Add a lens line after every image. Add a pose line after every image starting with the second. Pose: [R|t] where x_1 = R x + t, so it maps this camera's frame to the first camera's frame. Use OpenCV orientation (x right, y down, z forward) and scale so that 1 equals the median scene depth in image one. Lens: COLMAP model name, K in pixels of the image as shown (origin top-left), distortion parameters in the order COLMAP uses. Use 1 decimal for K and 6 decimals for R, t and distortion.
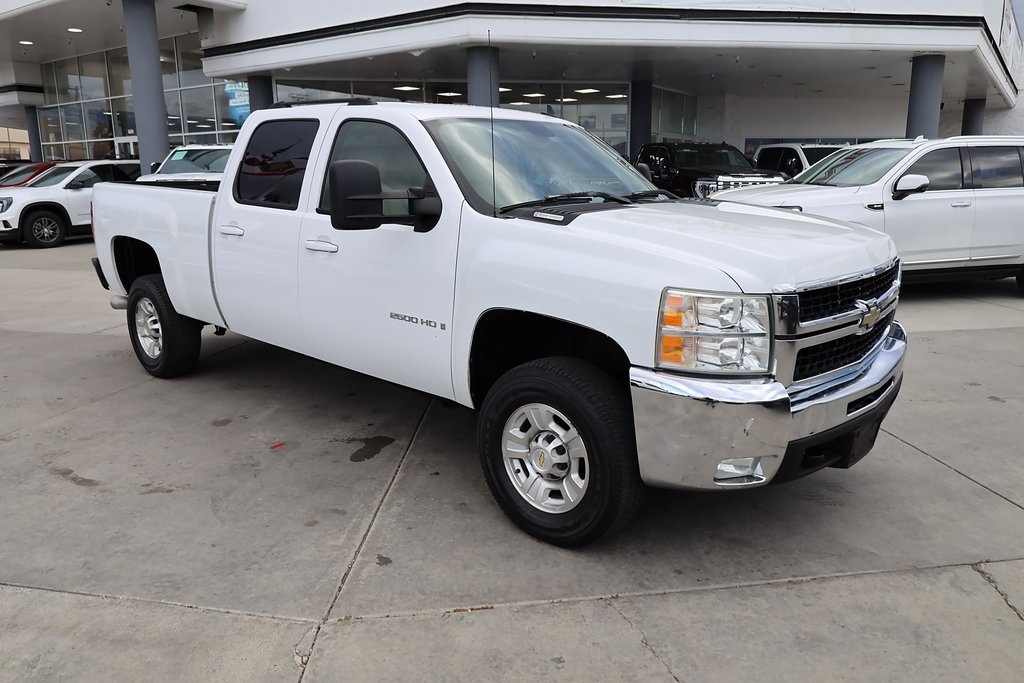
lens RADIAL K [[792.2, 0, 512.0], [0, 792.2, 341.5], [0, 0, 1]] dist [-0.004006, -0.001947]
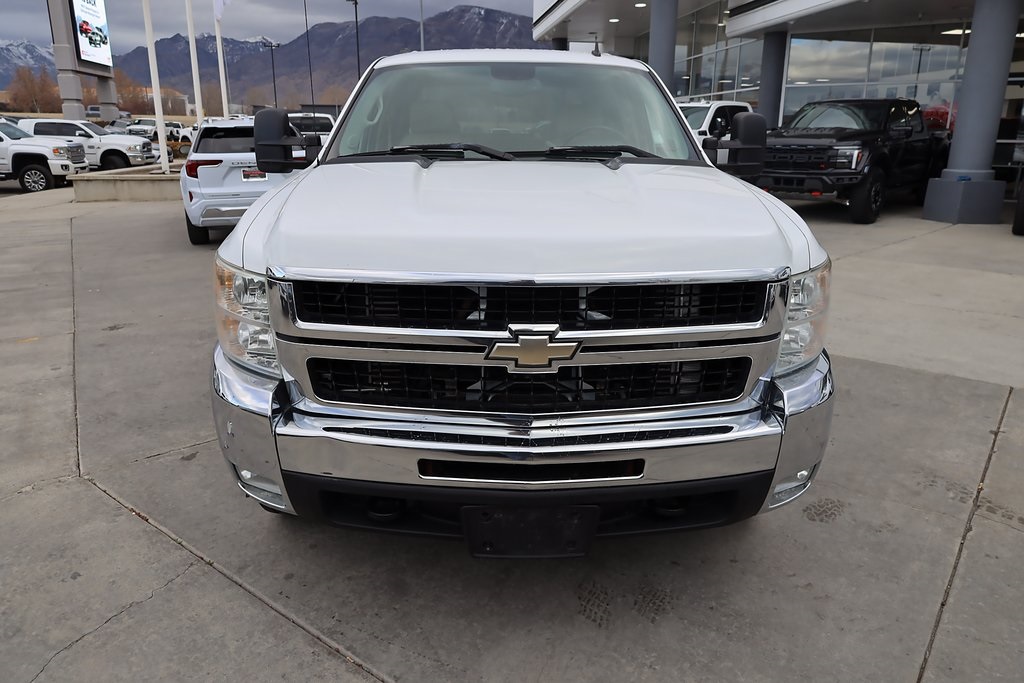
lens RADIAL K [[722.5, 0, 538.6], [0, 722.5, 347.0], [0, 0, 1]] dist [0.002677, -0.030172]
pose [[0.652554, 0.209733, -0.728139, 0.858854], [-0.152646, 0.977617, 0.144792, -0.111105], [0.742208, 0.016663, 0.669962, 0.613169]]
